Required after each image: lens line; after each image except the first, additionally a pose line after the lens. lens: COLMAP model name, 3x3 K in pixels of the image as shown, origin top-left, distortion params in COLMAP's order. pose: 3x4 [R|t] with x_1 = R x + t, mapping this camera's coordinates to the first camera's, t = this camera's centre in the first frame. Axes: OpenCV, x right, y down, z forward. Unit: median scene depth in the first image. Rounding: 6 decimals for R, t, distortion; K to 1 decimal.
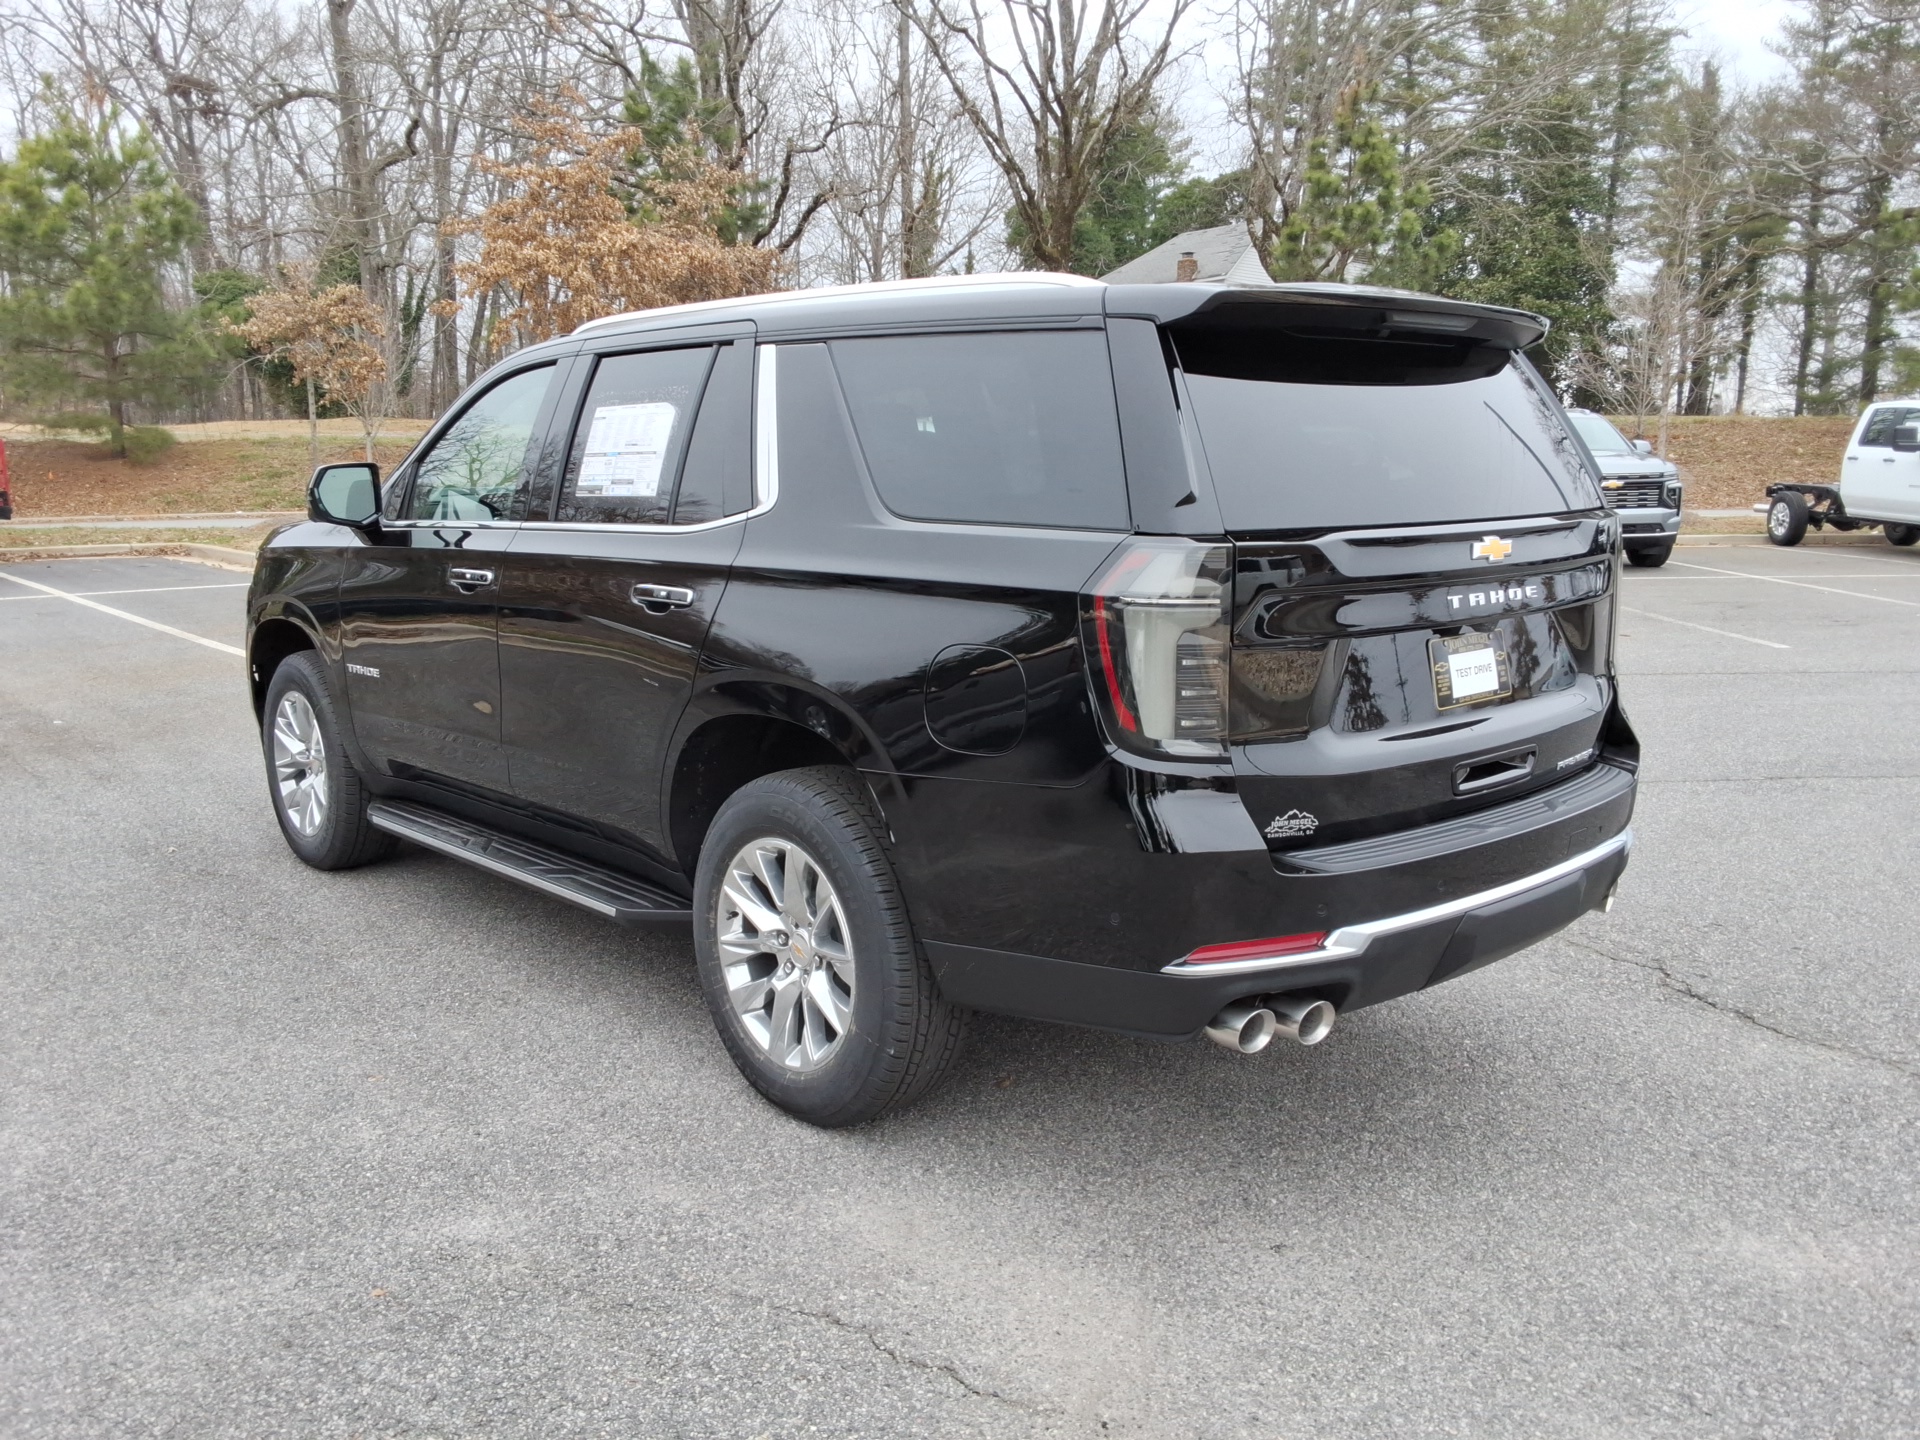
lens RADIAL K [[1541.8, 0, 976.1], [0, 1541.8, 686.0], [0, 0, 1]] dist [0.098853, -0.150850]
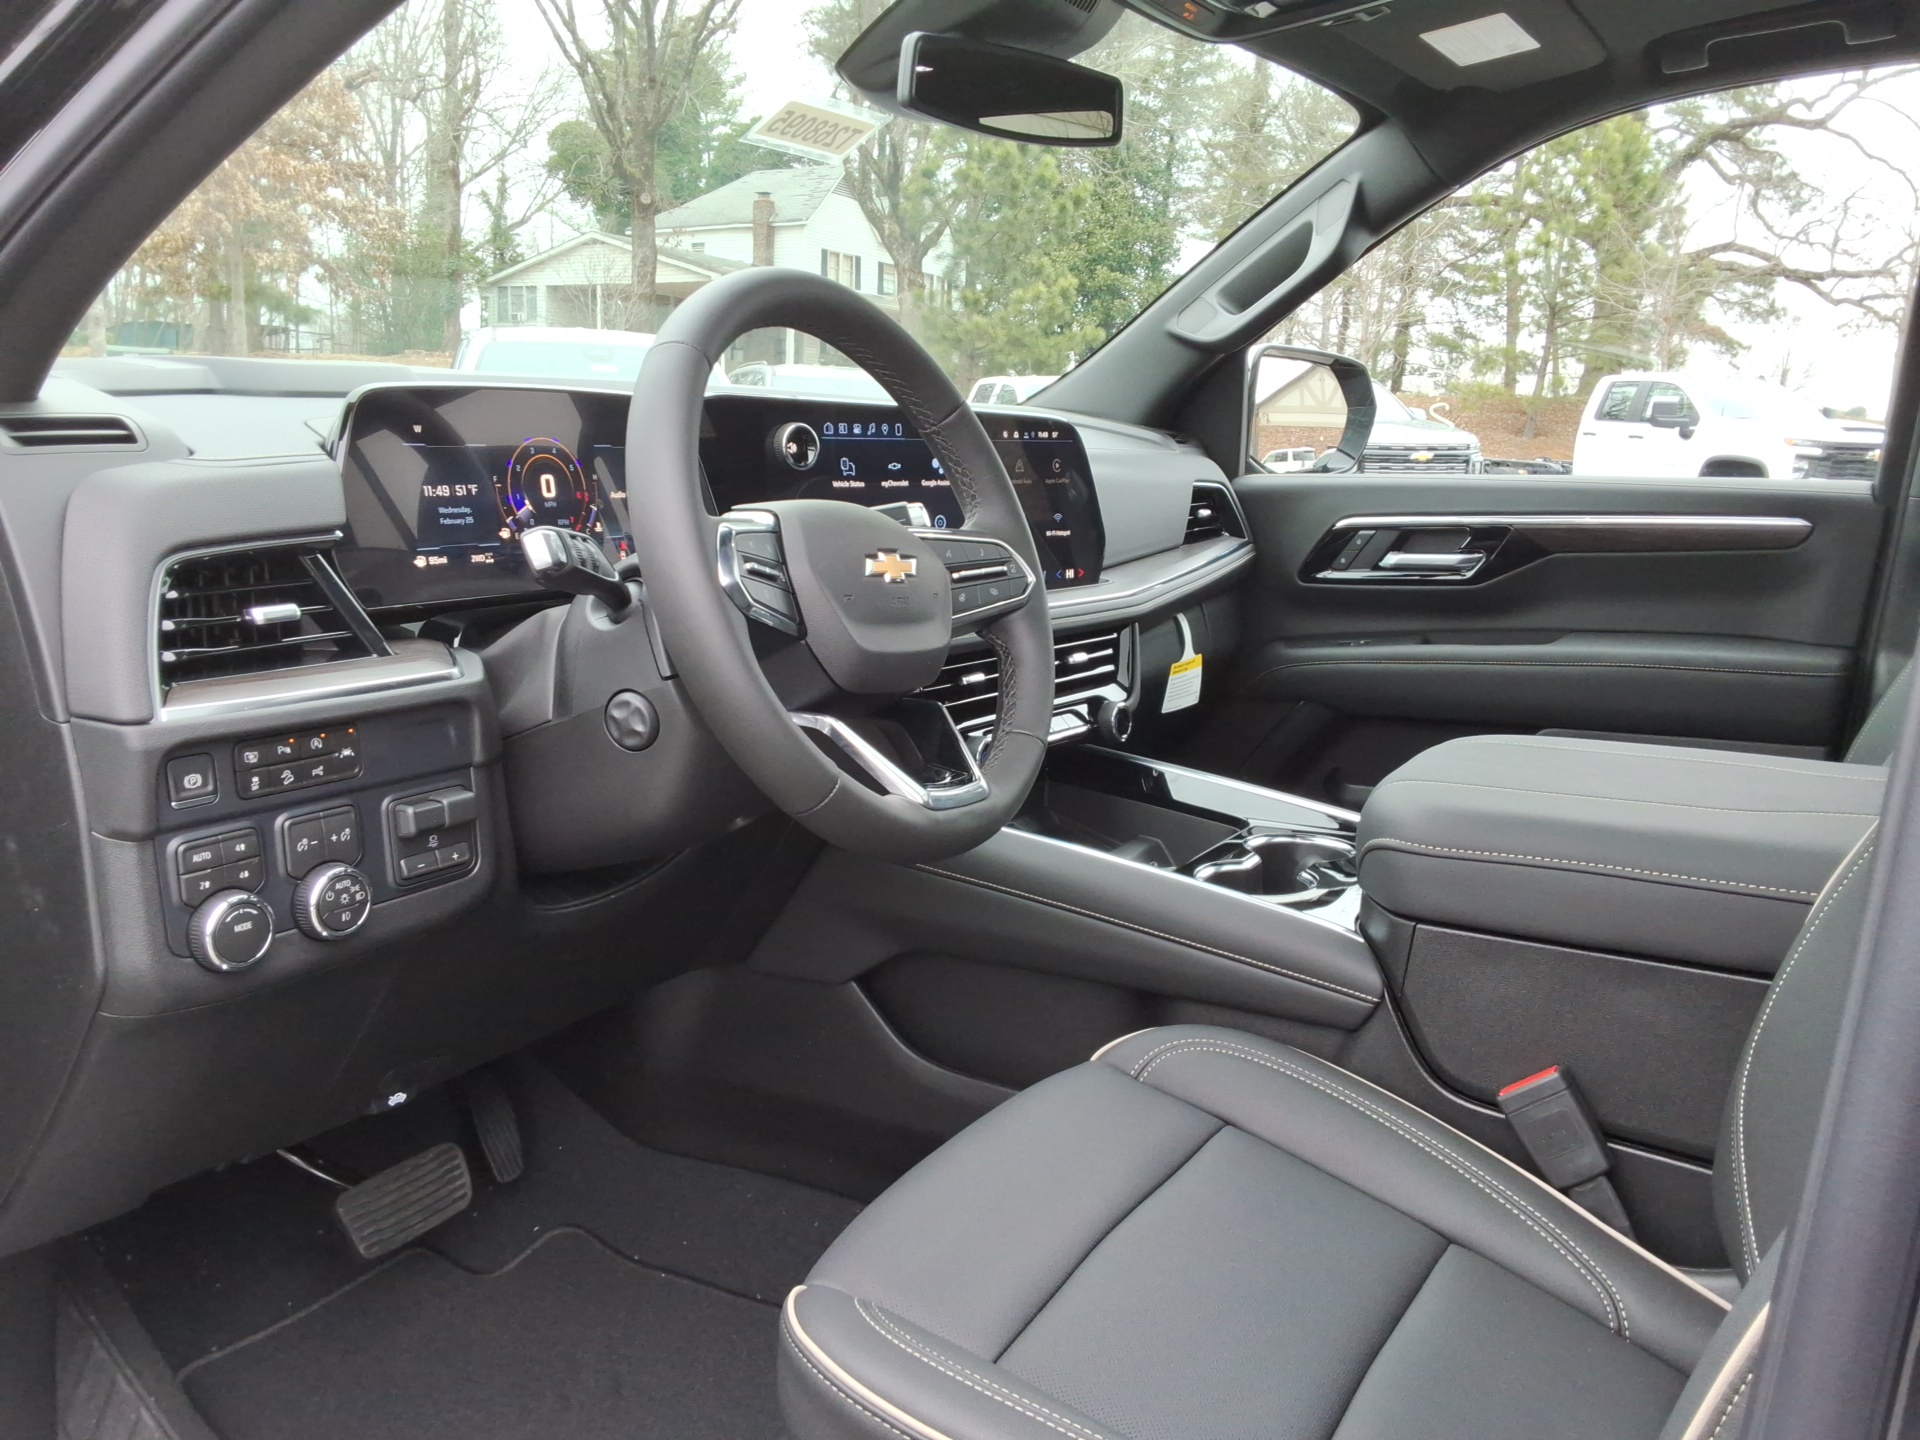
lens RADIAL K [[1541.8, 0, 983.0], [0, 1541.8, 697.8], [0, 0, 1]] dist [0.098853, -0.150850]
pose [[0.952779, -0.019338, 0.303048, -0.334990], [0.009808, 0.999409, 0.032939, -0.101903], [-0.303506, -0.028411, 0.952406, 0.890399]]
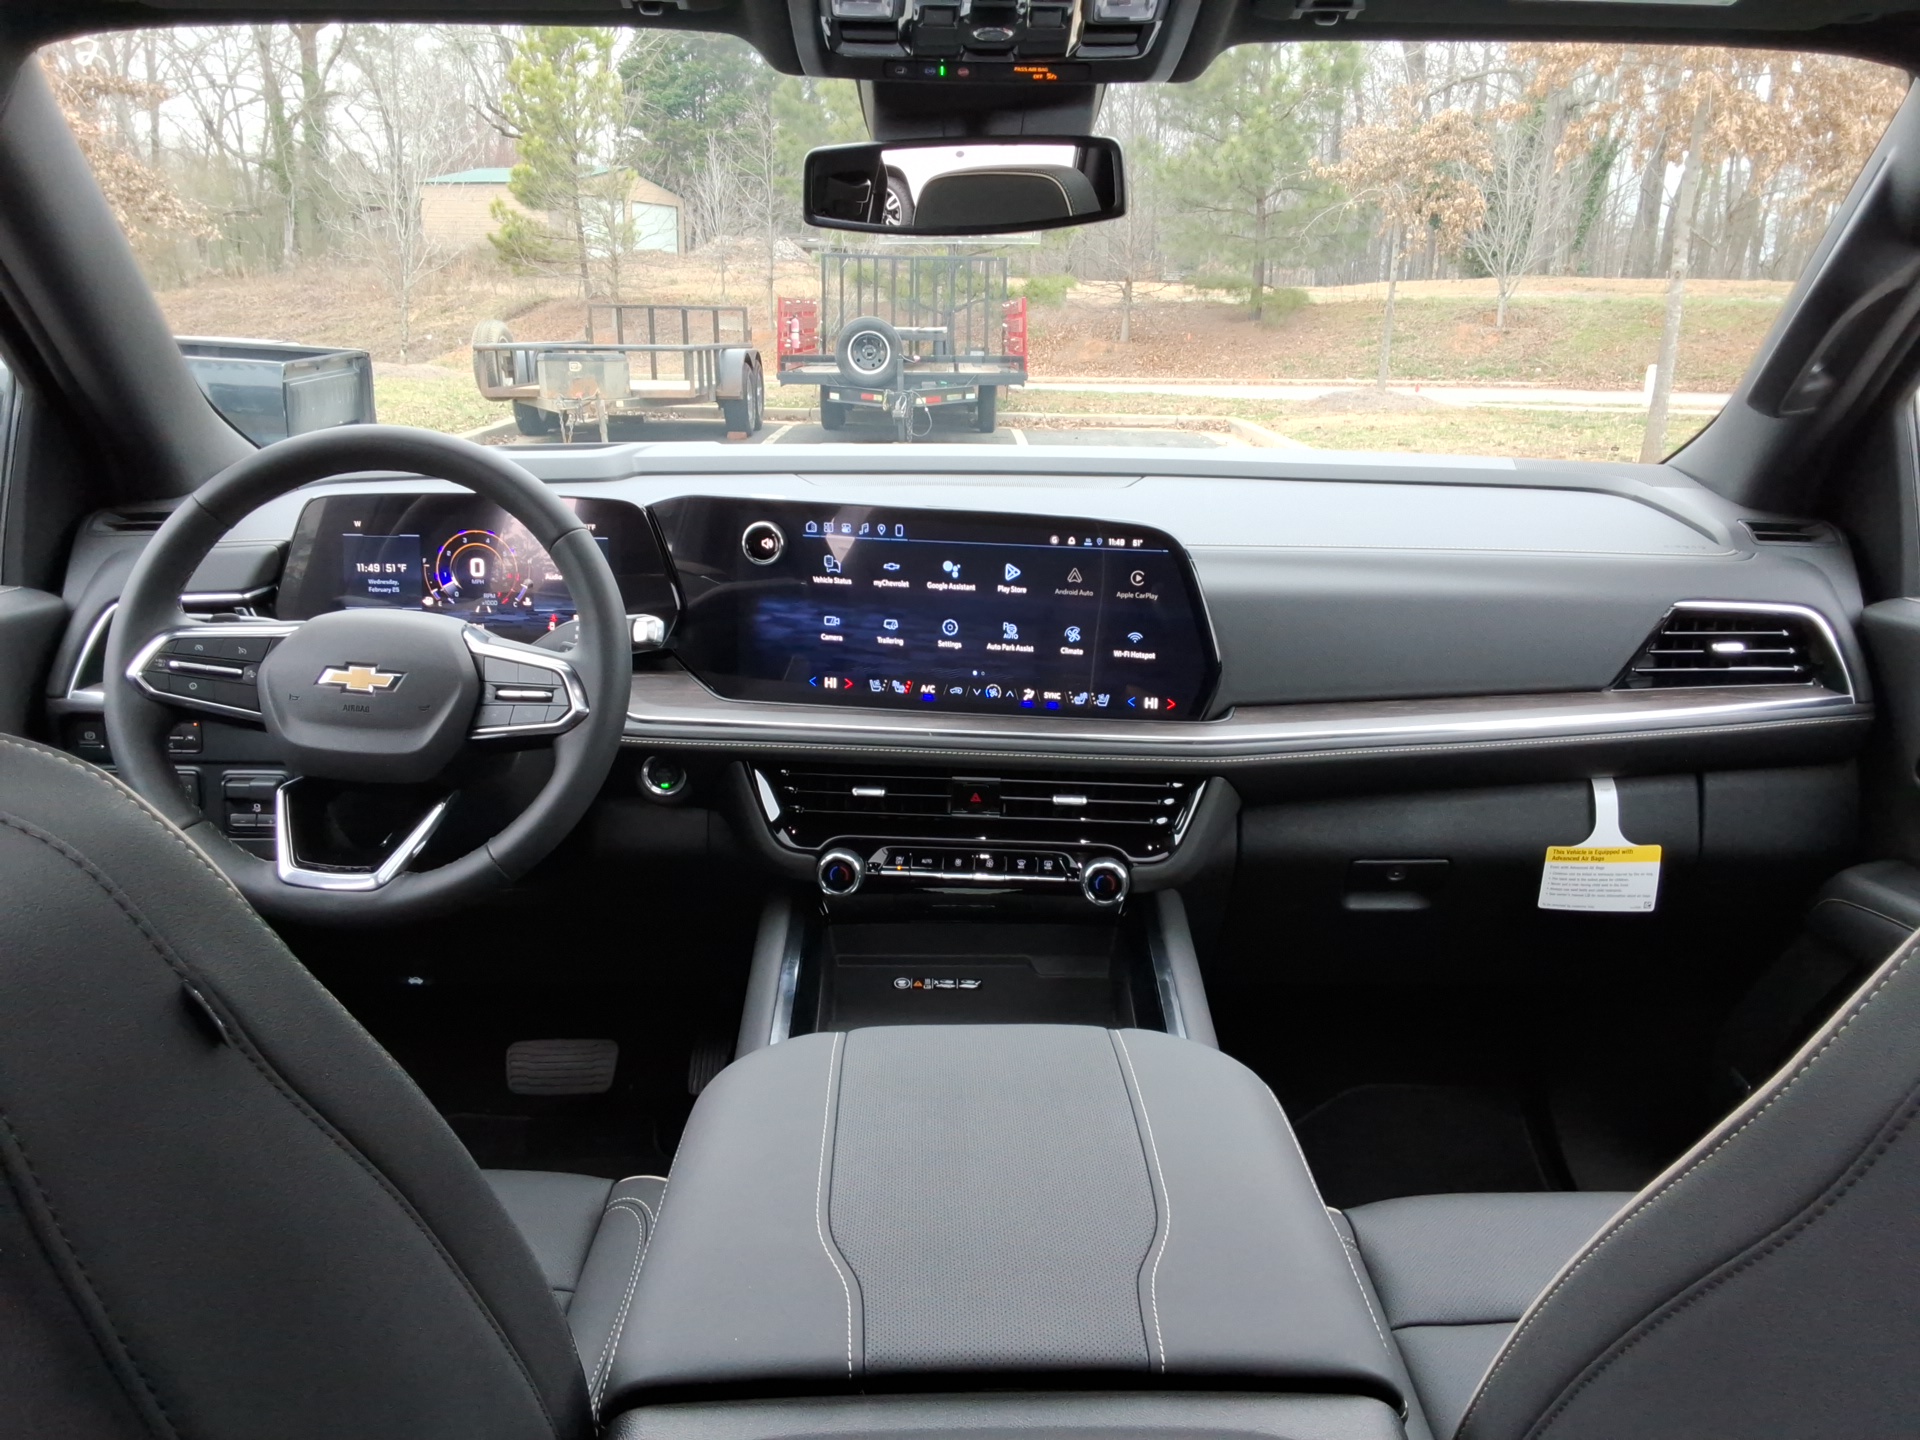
lens RADIAL K [[1541.8, 0, 969.2], [0, 1541.8, 672.4], [0, 0, 1]] dist [0.098853, -0.150850]
pose [[0.746430, 0.165464, -0.644565, -0.066076], [-0.115956, 0.986117, 0.118861, -0.151560], [0.655283, -0.013981, 0.755254, 0.962345]]
